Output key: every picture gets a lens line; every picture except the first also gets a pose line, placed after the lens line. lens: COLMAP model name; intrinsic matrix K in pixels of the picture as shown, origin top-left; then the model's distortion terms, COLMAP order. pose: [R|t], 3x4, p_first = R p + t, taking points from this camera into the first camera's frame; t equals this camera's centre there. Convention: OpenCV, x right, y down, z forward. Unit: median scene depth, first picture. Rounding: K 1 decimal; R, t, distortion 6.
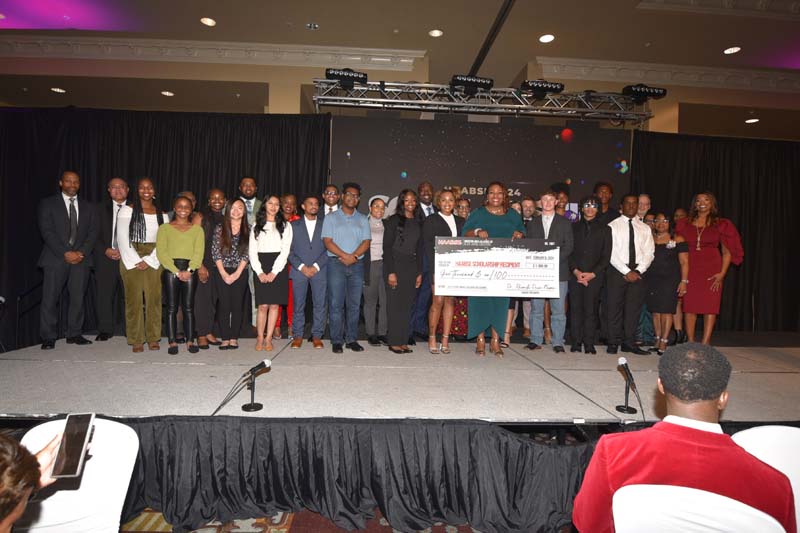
lens RADIAL K [[432.4, 0, 400.0], [0, 432.4, 266.5], [0, 0, 1]] dist [-0.019519, -0.002674]
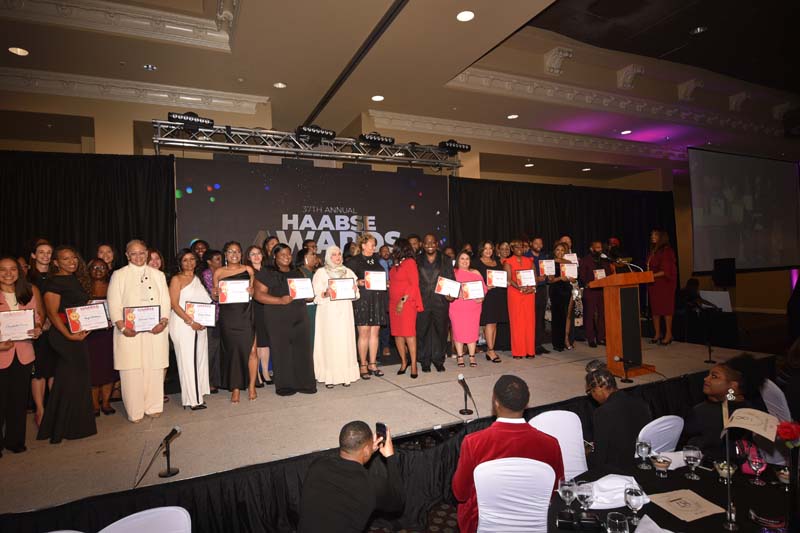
lens RADIAL K [[446.0, 0, 400.0], [0, 446.0, 266.5], [0, 0, 1]] dist [0.005573, -0.022918]
pose [[0.923105, -0.059352, 0.379940, -0.085116], [0.066873, 0.997740, -0.006613, -0.062684], [-0.378689, 0.031512, 0.924988, -0.120081]]
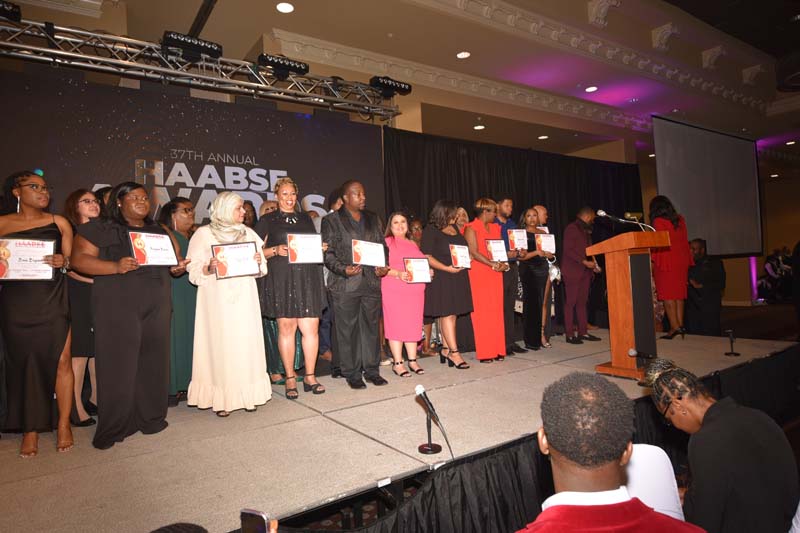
lens RADIAL K [[487.6, 0, 400.0], [0, 487.6, 266.5], [0, 0, 1]] dist [-0.001717, -0.011559]
pose [[0.851873, -0.065217, 0.519672, 0.007856], [0.080686, 0.996714, -0.007180, -0.004693], [-0.517496, 0.048046, 0.854336, 0.096903]]
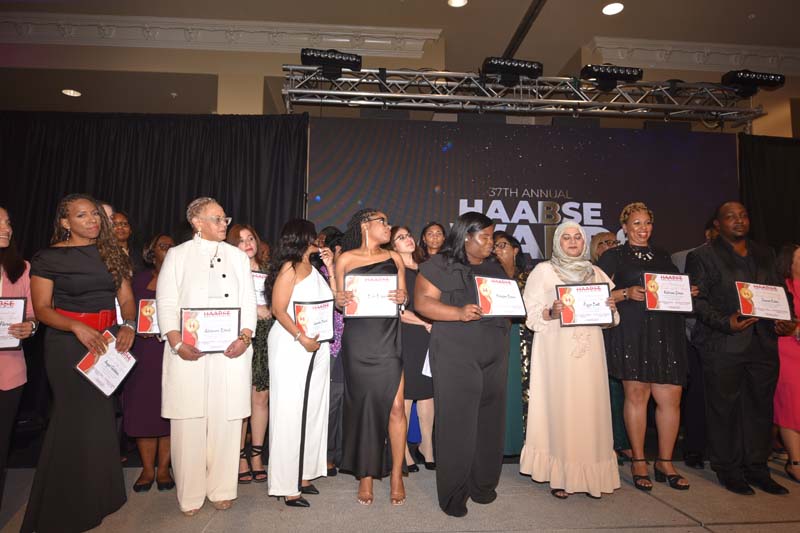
lens RADIAL K [[533.8, 0, 400.0], [0, 533.8, 266.5], [0, 0, 1]] dist [-0.006153, -0.004559]
pose [[0.999297, -0.016564, 0.033622, -0.046384], [0.020323, 0.993189, -0.114732, -0.012213], [-0.031493, 0.115334, 0.992827, 0.177767]]
